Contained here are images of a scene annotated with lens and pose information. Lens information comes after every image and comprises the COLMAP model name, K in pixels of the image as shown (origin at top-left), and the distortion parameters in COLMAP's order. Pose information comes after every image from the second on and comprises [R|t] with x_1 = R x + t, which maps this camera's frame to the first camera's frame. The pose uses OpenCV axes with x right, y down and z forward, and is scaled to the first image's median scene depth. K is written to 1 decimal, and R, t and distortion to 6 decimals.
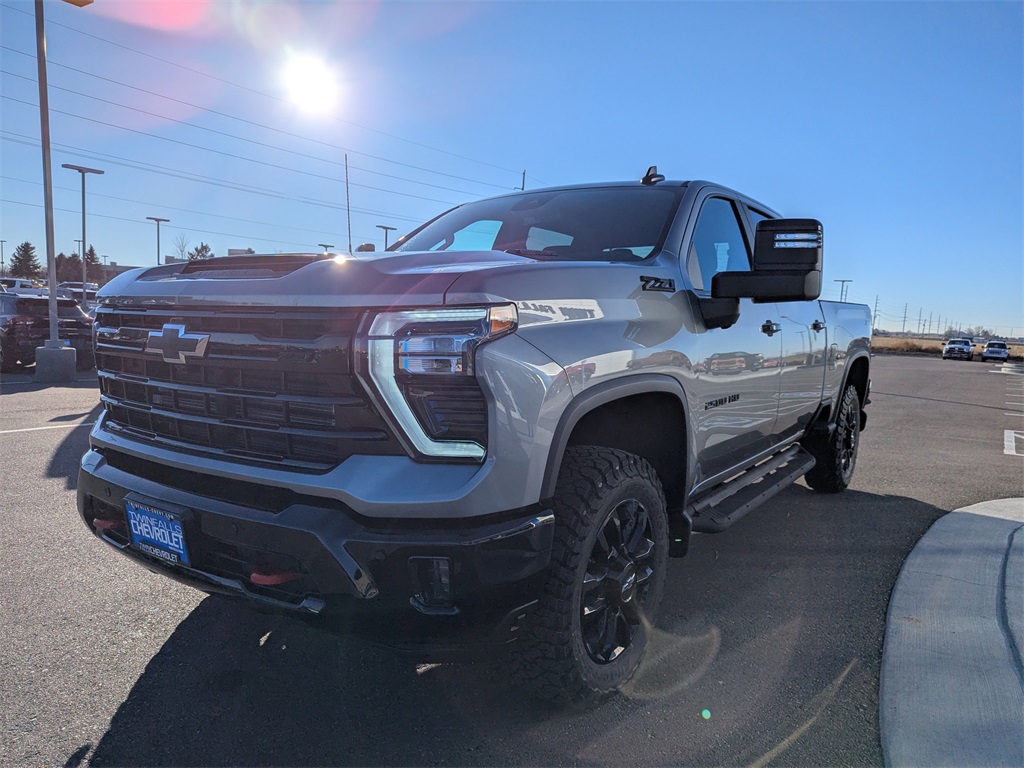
lens RADIAL K [[721.7, 0, 512.4], [0, 721.7, 395.6], [0, 0, 1]] dist [0.063768, -0.057993]
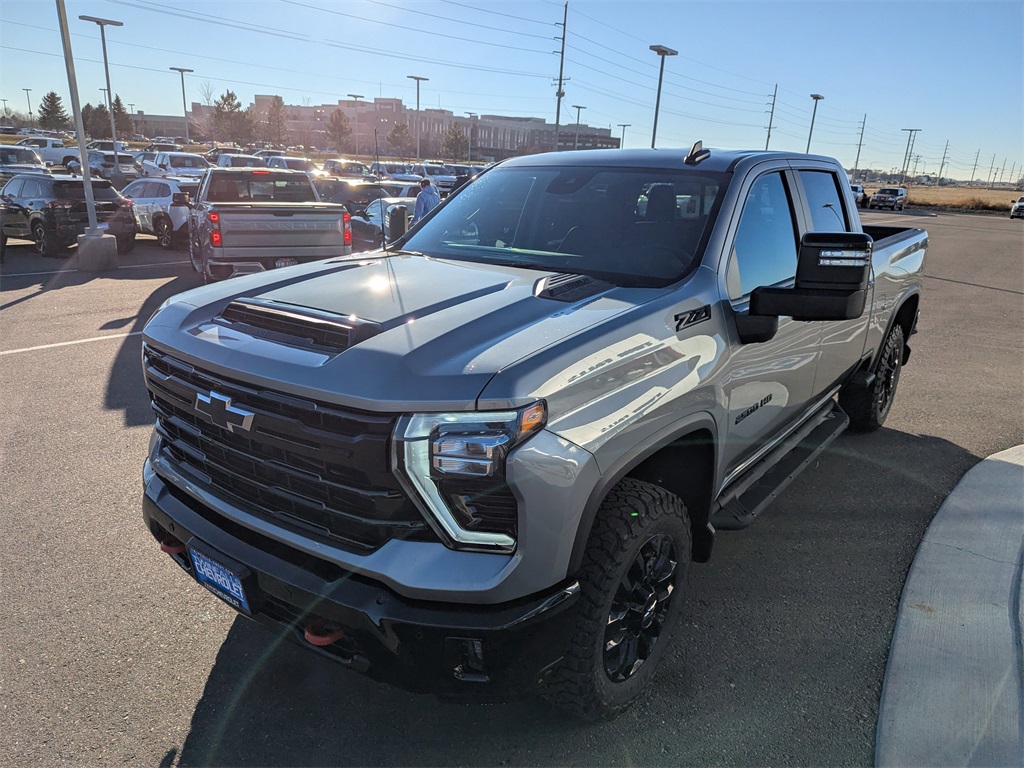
lens RADIAL K [[723.5, 0, 510.0], [0, 723.5, 394.6], [0, 0, 1]] dist [0.060878, -0.054315]
pose [[0.998553, 0.013506, -0.052044, 0.004438], [-0.003146, 0.980959, 0.194191, -0.218090], [0.053676, -0.193746, 0.979582, -0.002861]]
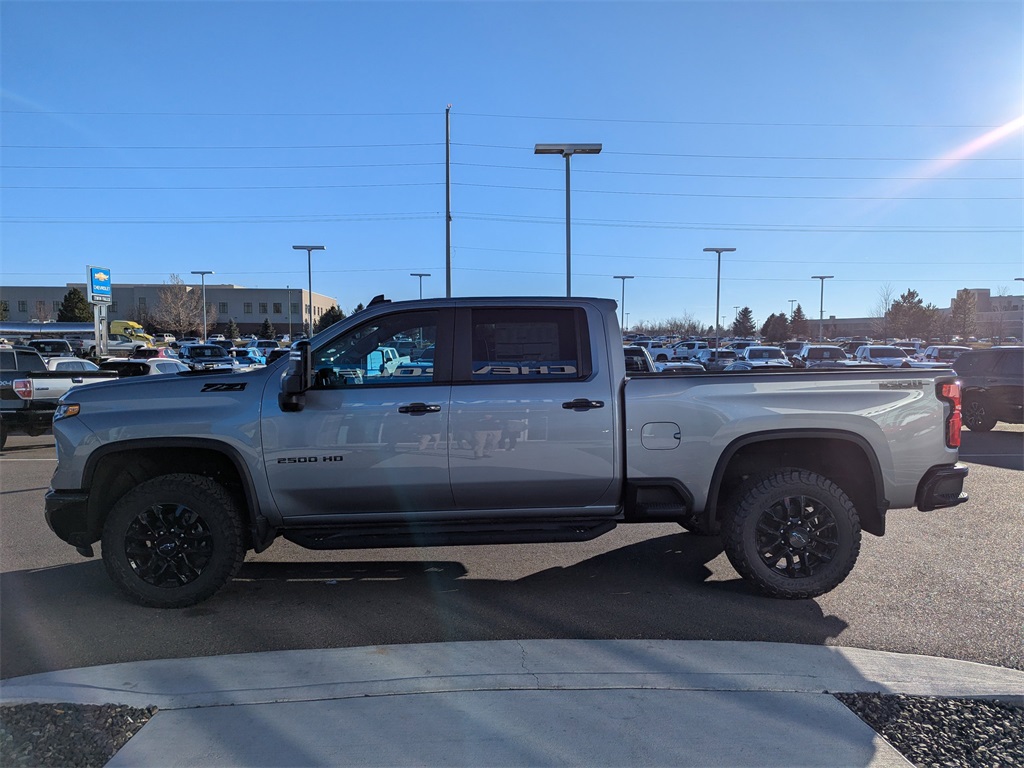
lens RADIAL K [[723.5, 0, 510.0], [0, 723.5, 394.6], [0, 0, 1]] dist [0.060878, -0.054315]
pose [[0.588117, 0.006899, -0.808747, 1.963853], [-0.061132, 0.997482, -0.035946, -0.100456], [0.806462, 0.070581, 0.587058, 0.495425]]
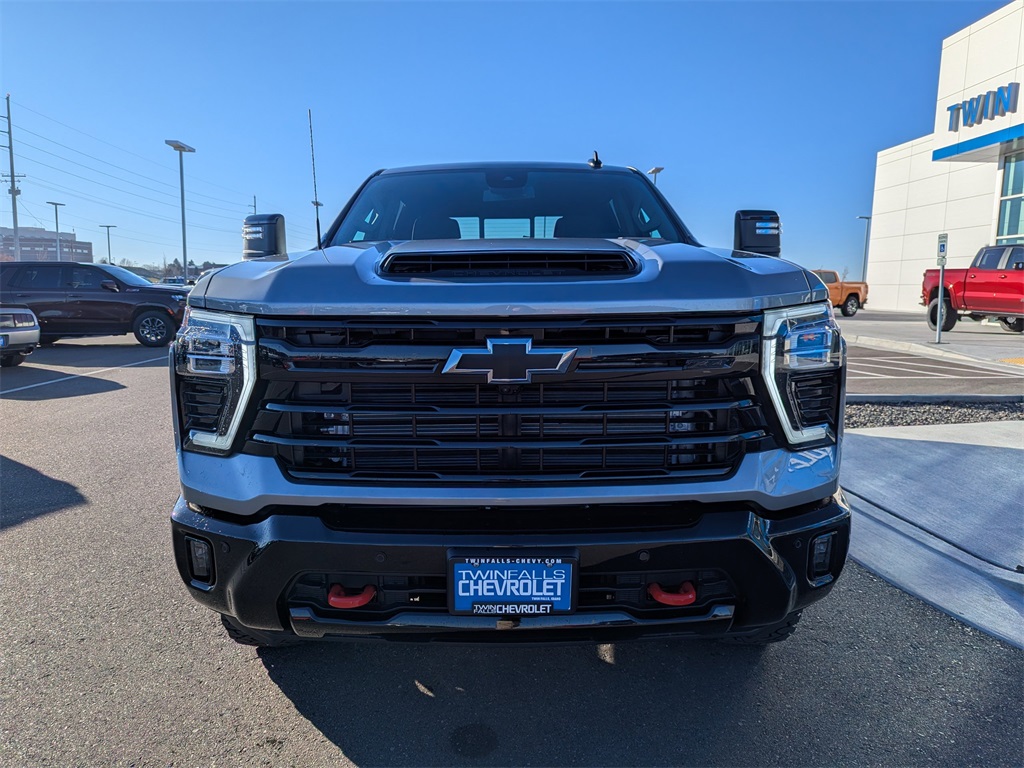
lens RADIAL K [[711.6, 0, 512.0], [0, 711.6, 384.0], [0, 0, 1]] dist [0.063298, -0.052614]
pose [[0.817874, -0.112882, 0.564216, -0.671152], [0.084687, 0.993504, 0.076009, -0.077585], [-0.569131, -0.014383, 0.822121, 0.235838]]
